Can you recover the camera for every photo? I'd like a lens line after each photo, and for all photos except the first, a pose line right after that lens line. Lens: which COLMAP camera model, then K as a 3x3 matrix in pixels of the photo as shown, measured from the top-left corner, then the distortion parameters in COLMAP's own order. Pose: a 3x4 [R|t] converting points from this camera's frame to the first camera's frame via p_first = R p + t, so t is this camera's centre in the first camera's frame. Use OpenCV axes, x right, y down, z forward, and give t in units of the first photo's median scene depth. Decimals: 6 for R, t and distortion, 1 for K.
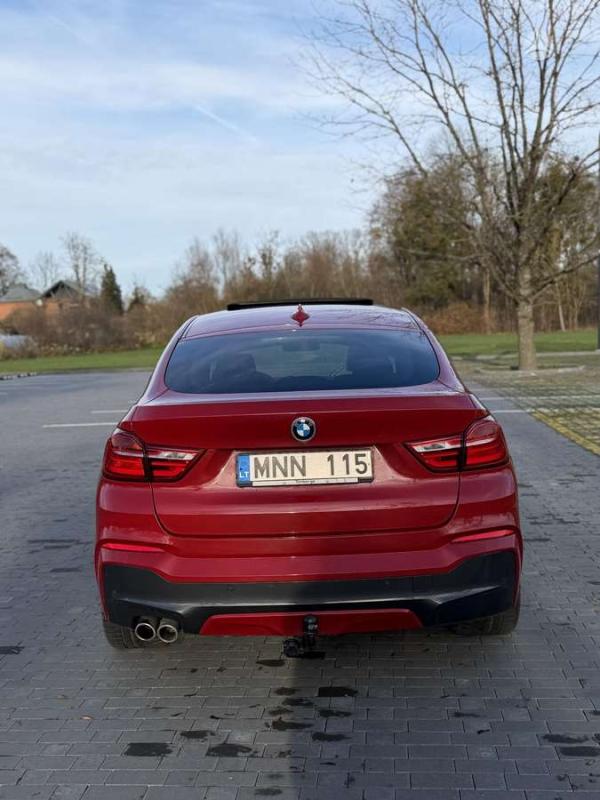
lens RADIAL K [[930.7, 0, 300.2], [0, 930.7, 400.7], [0, 0, 1]] dist [0.027828, 0.000000]
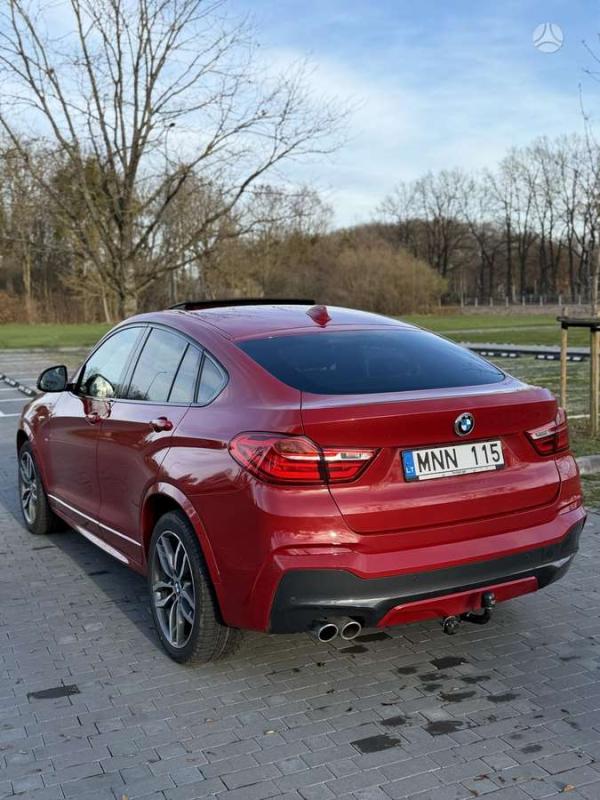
lens RADIAL K [[930.7, 0, 300.9], [0, 930.7, 400.7], [0, 0, 1]] dist [0.027828, 0.000000]
pose [[0.853177, -0.031617, 0.520663, -0.711155], [0.026174, 0.999499, 0.017803, -0.021091], [-0.520965, -0.001561, 0.853577, 0.161397]]
